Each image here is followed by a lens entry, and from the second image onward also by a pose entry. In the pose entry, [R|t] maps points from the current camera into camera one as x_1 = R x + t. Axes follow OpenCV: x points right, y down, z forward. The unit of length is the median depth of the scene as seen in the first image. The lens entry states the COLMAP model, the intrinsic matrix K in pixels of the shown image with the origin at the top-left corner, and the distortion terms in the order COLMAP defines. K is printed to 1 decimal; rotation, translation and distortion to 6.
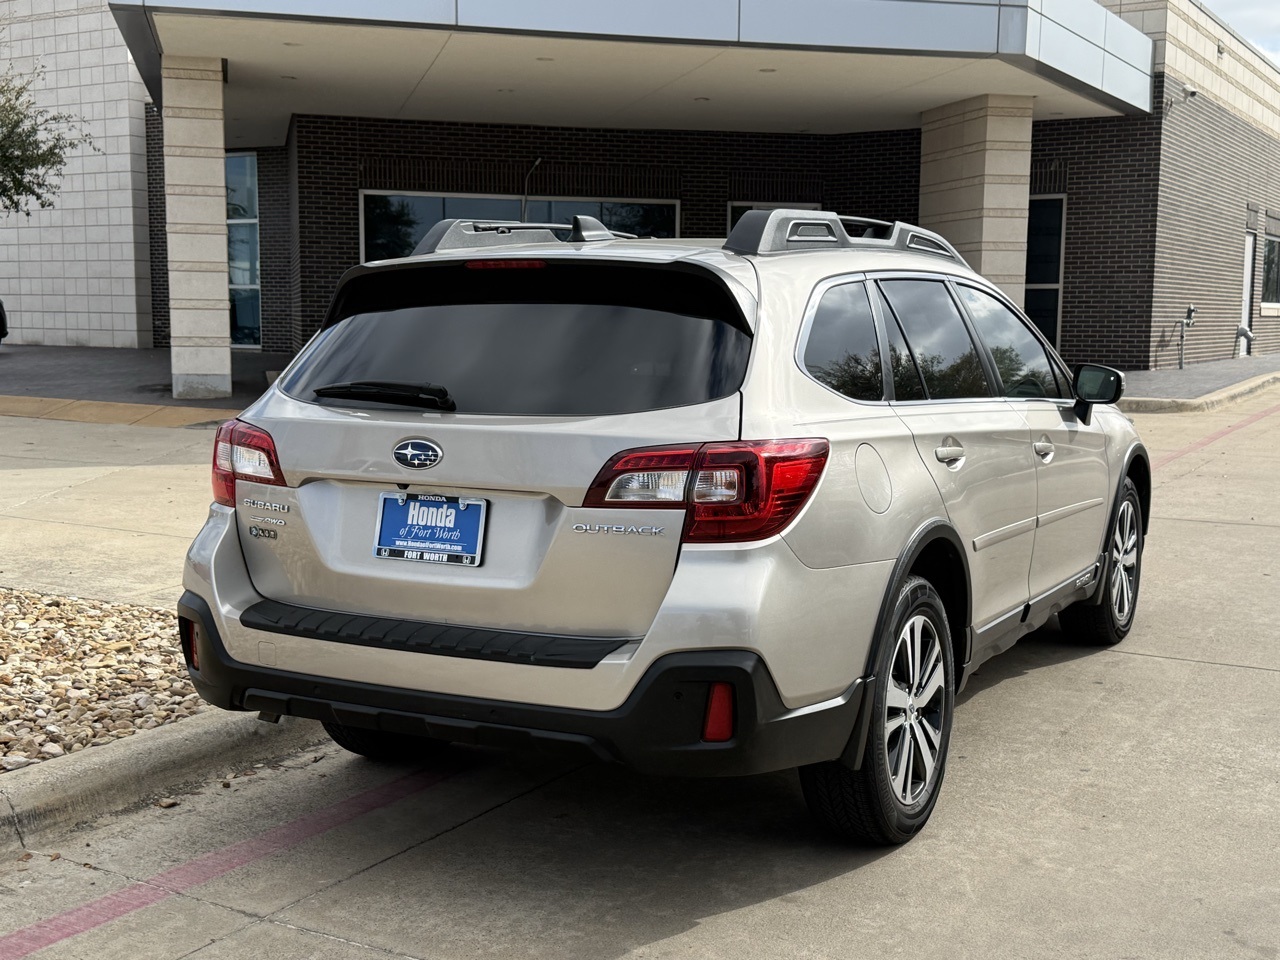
lens RADIAL K [[1557.8, 0, 640.0], [0, 1557.8, 480.0], [0, 0, 1]] dist [0.187127, -0.464243]
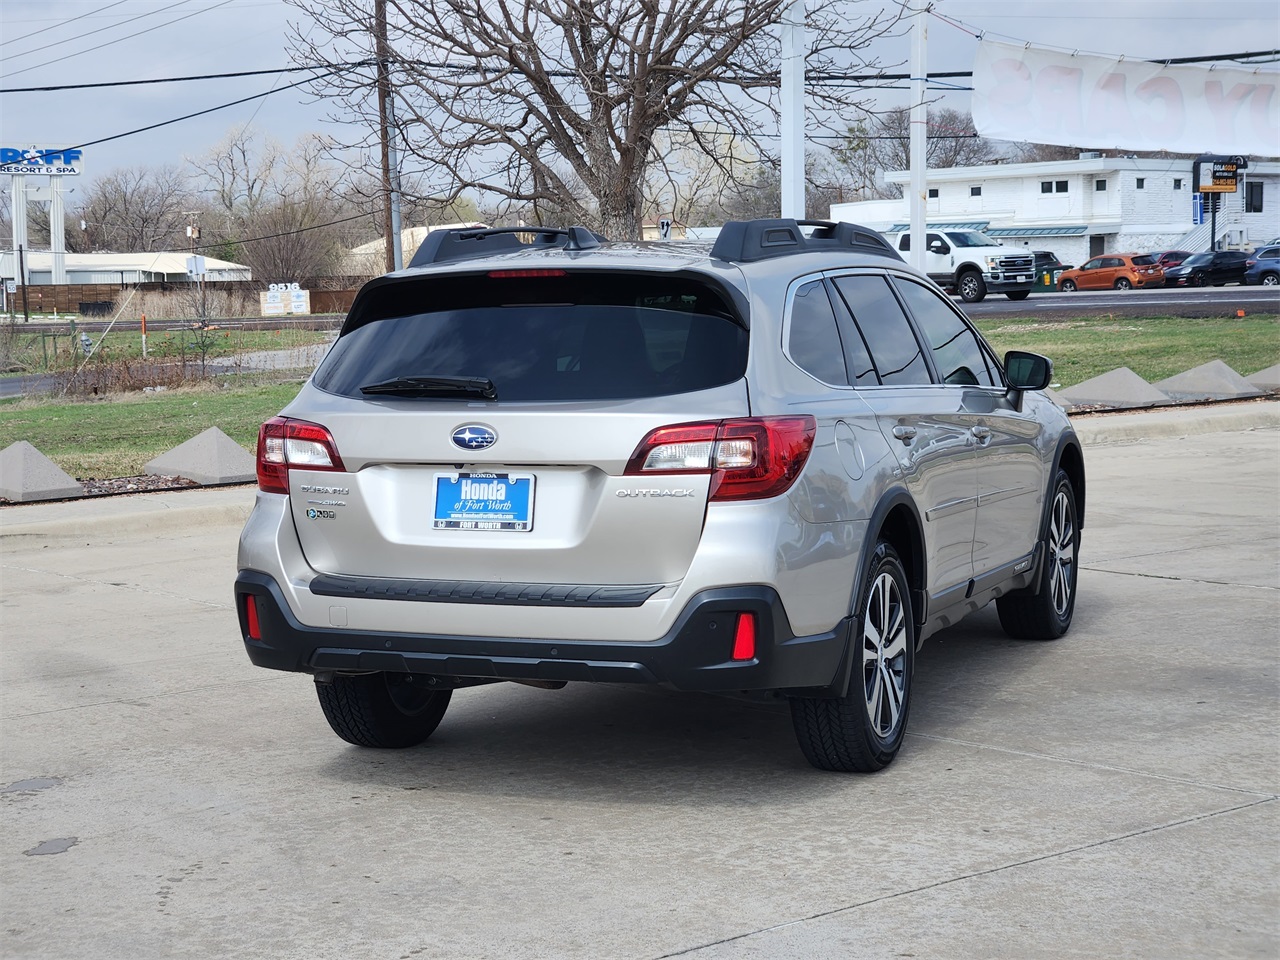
lens RADIAL K [[2455.4, 0, 635.5], [0, 2455.4, 430.7], [0, 0, 1]] dist [-0.462313, 5.538319]
pose [[0.992247, -0.027869, 0.121114, -0.230142], [0.033702, 0.998355, -0.046385, 0.063864], [-0.119622, 0.050108, 0.991554, -0.794436]]
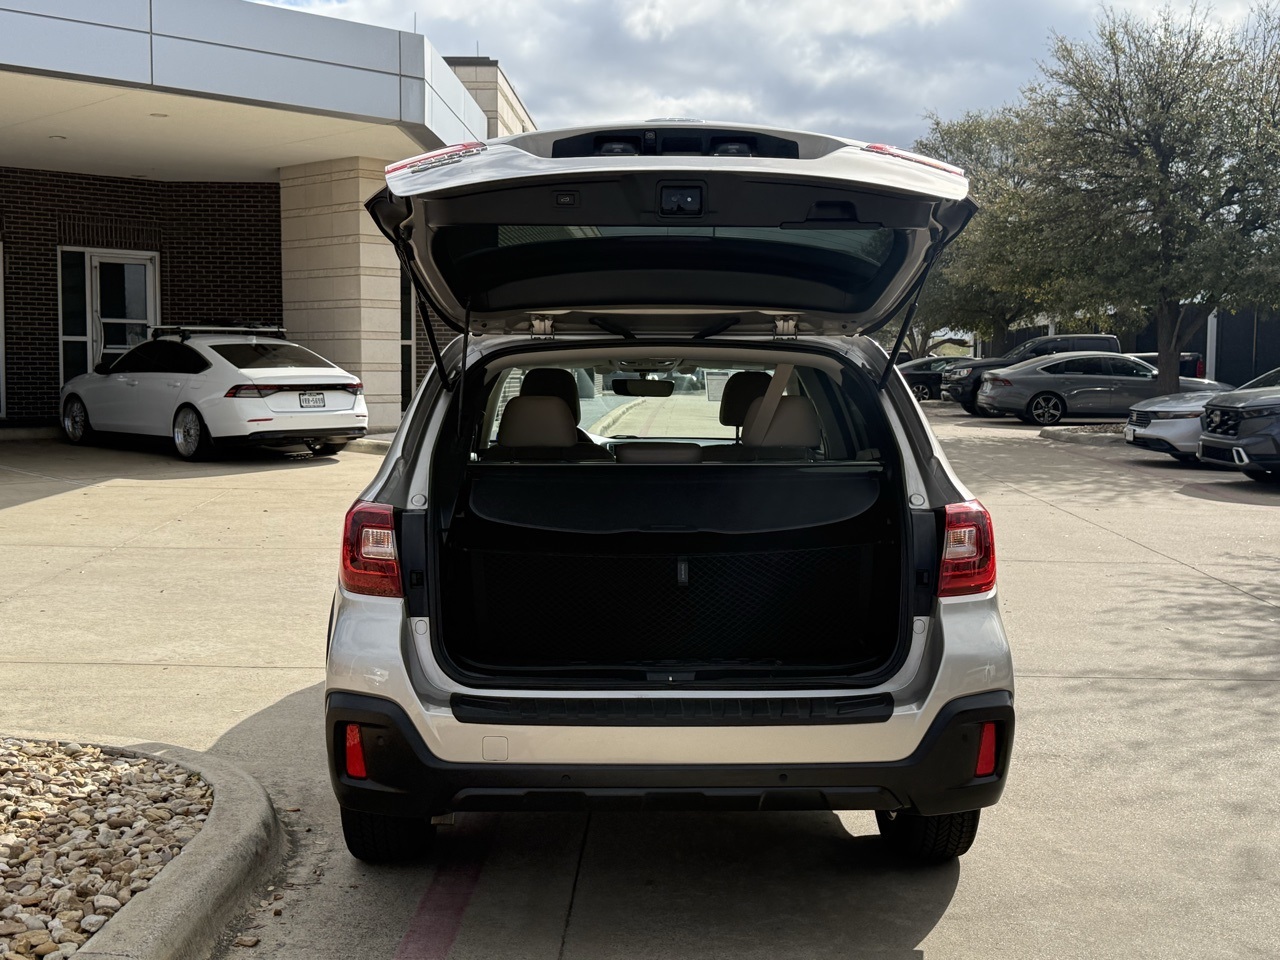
lens RADIAL K [[1553.5, 0, 641.7], [0, 1553.5, 464.4], [0, 0, 1]] dist [0.201198, -0.533219]
pose [[0.868227, -0.032148, 0.495124, -0.614353], [0.052199, 0.998279, -0.026716, -0.030407], [-0.493413, 0.049041, 0.868411, 0.129414]]
